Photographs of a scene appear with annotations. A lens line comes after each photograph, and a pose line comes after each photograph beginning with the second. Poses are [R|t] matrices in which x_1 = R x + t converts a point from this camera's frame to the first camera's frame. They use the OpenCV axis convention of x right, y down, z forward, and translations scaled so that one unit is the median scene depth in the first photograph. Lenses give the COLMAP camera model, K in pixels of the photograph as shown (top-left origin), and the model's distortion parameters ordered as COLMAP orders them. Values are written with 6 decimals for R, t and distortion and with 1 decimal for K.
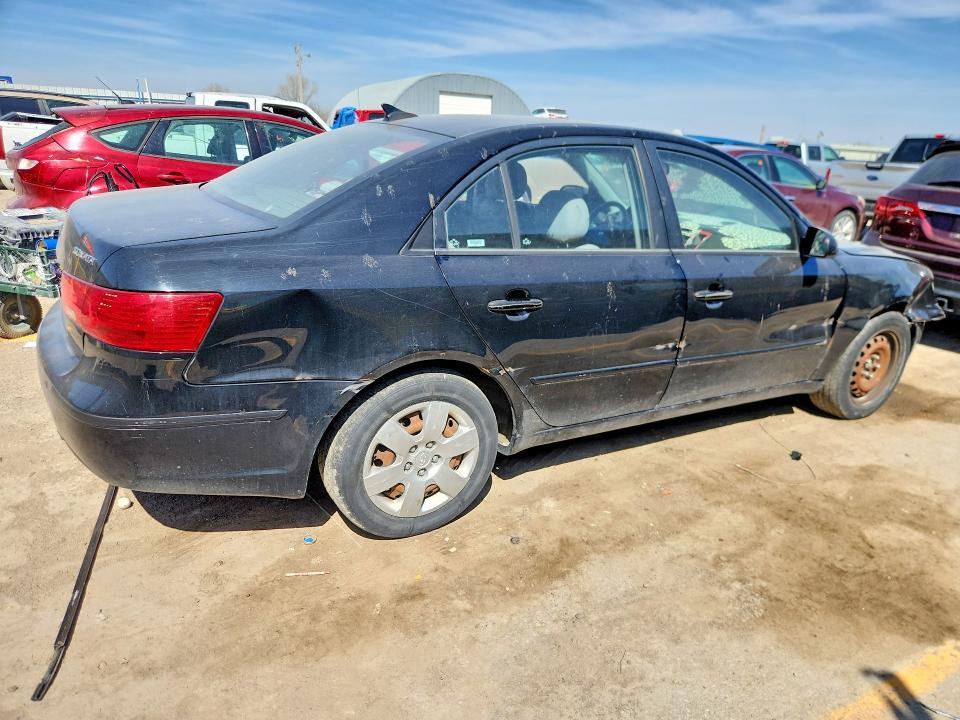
lens RADIAL K [[689.5, 0, 453.5], [0, 689.5, 373.3], [0, 0, 1]] dist [0.092042, -0.104056]
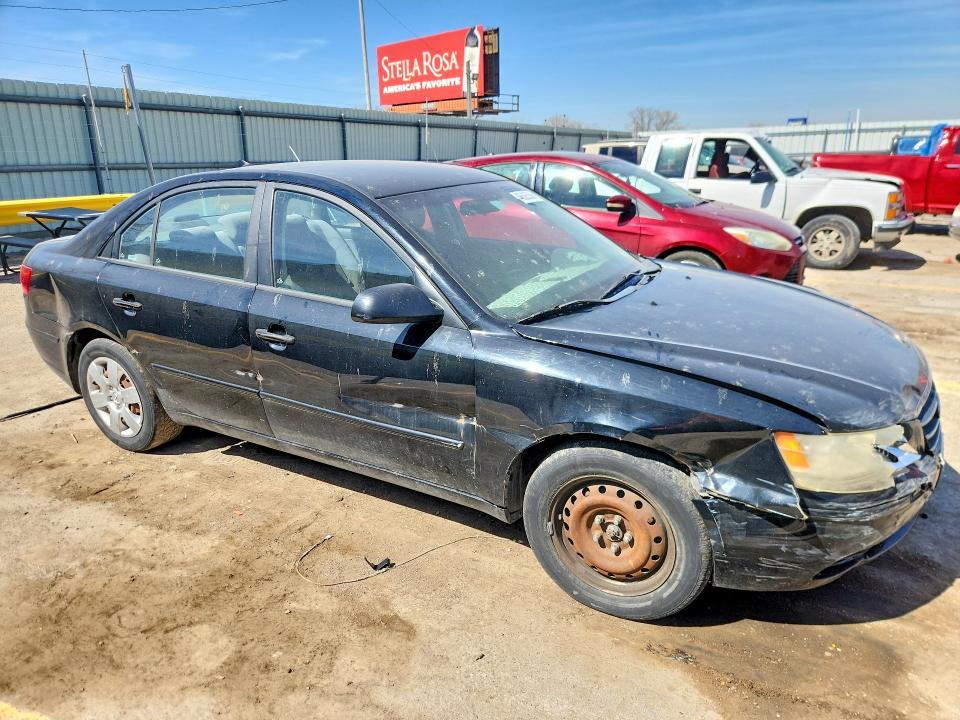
lens RADIAL K [[661.8, 0, 480.0], [0, 661.8, 360.0], [0, 0, 1]] dist [0.081993, -0.071009]
pose [[0.475139, 0.200863, -0.856678, 1.498274], [-0.241993, 0.965882, 0.092252, -0.267782], [0.845980, 0.163478, 0.507536, 0.876251]]
